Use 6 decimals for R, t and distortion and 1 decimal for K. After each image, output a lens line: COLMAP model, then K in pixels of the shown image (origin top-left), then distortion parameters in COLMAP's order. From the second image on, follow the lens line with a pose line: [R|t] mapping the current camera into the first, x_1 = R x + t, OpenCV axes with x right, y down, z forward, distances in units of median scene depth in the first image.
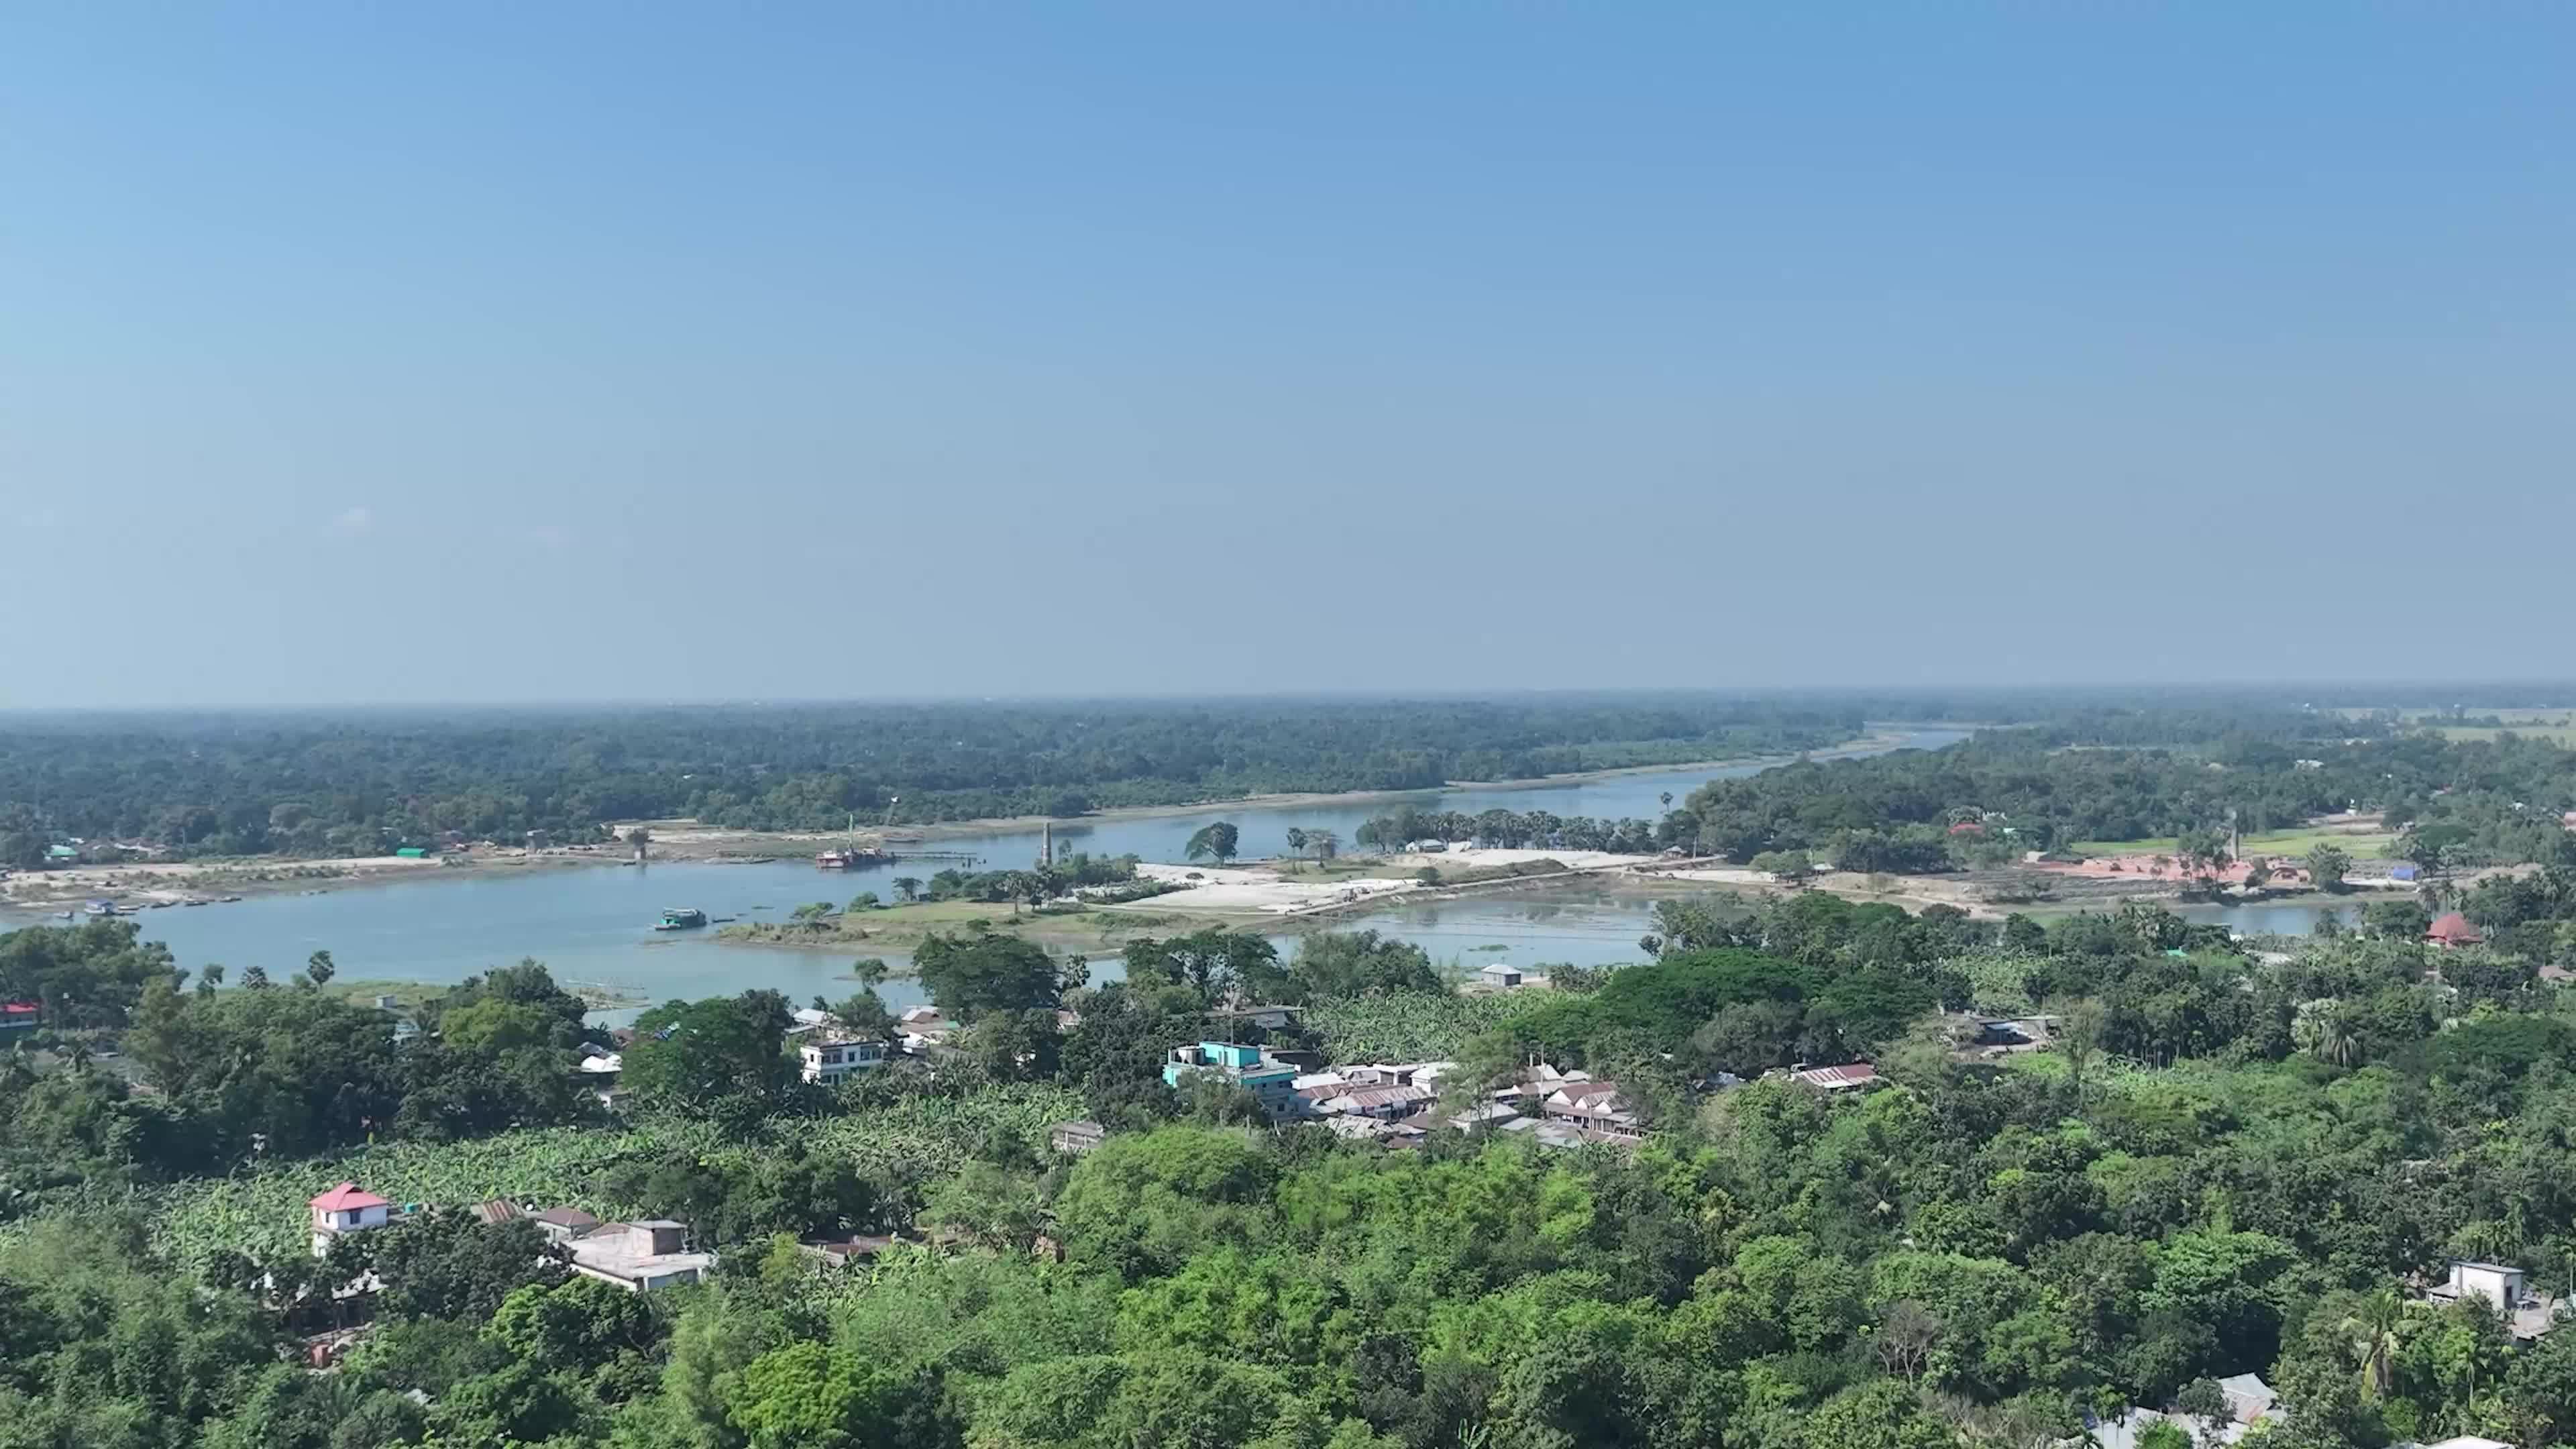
lens RADIAL K [[3831.8, 0, 1288.0], [0, 3831.8, 724.5], [0, 0, 1]] dist [0.013242, -0.046085]
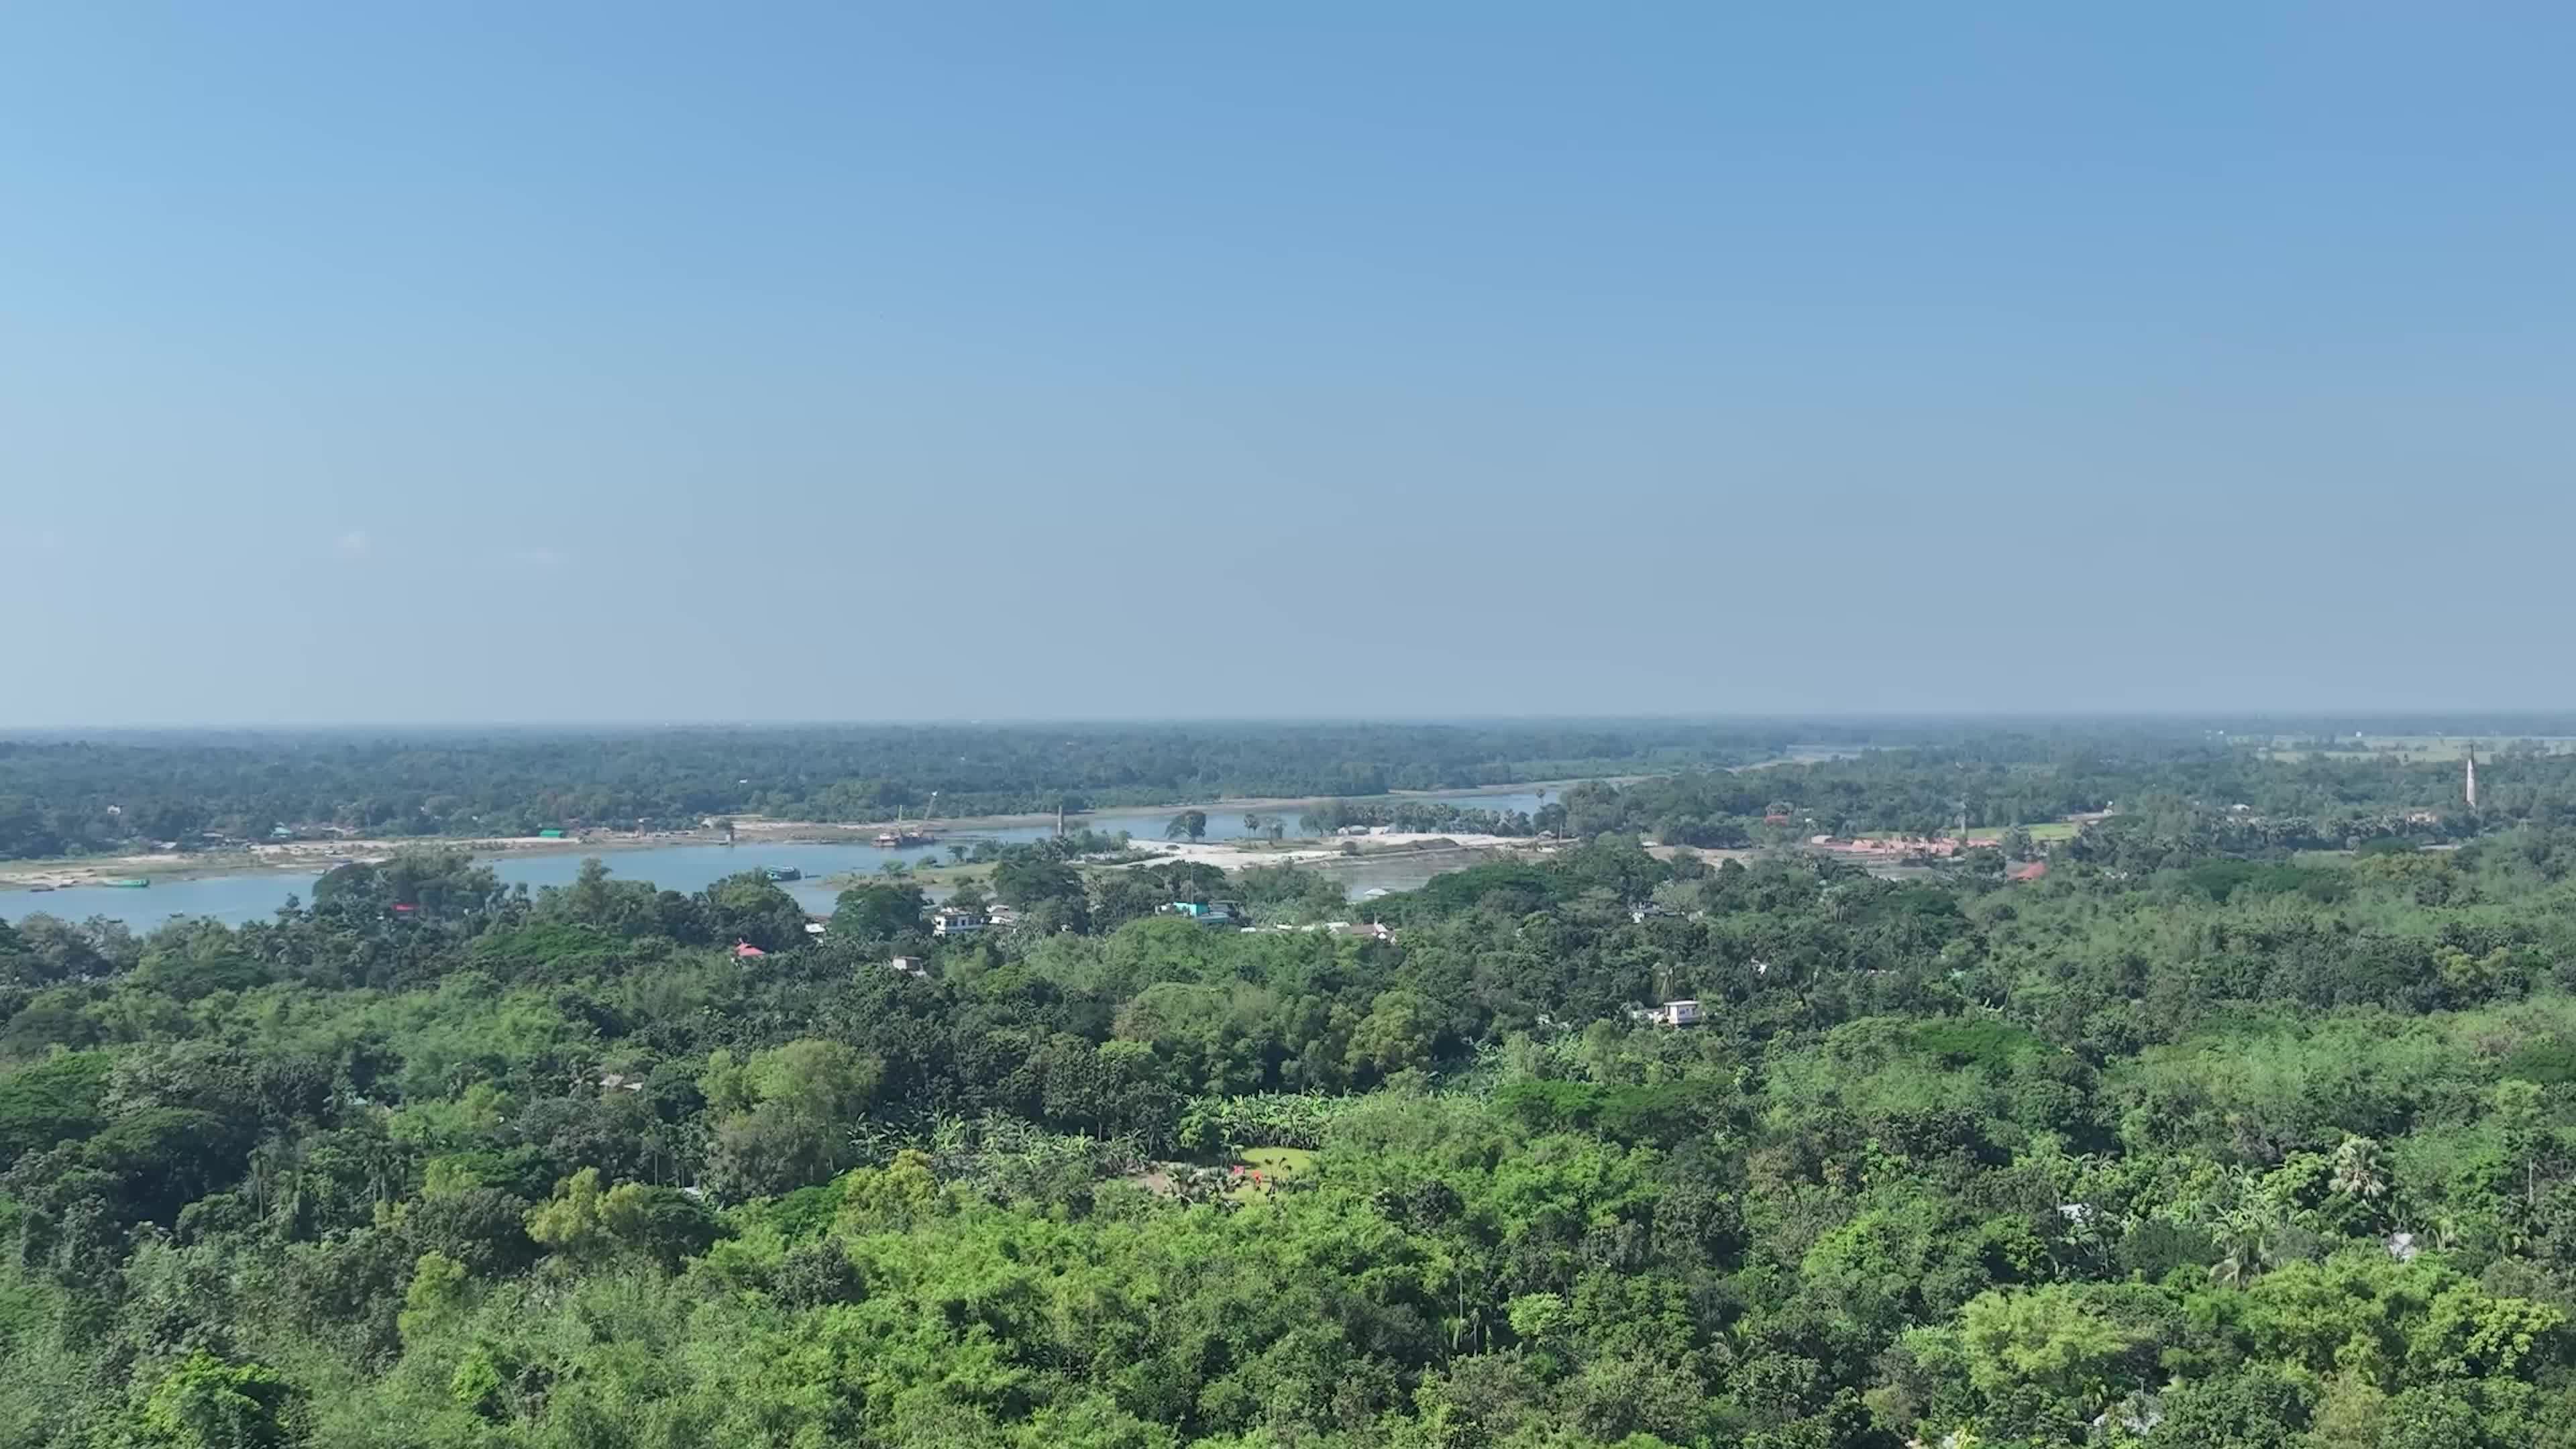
lens RADIAL K [[3831.8, 0, 1288.0], [0, 3831.8, 724.5], [0, 0, 1]] dist [0.013242, -0.046085]
pose [[0.999975, 0.004826, 0.005087, 0.006771], [-0.004792, 0.999966, -0.006676, 0.004596], [-0.005120, 0.006651, 0.999965, -0.257472]]
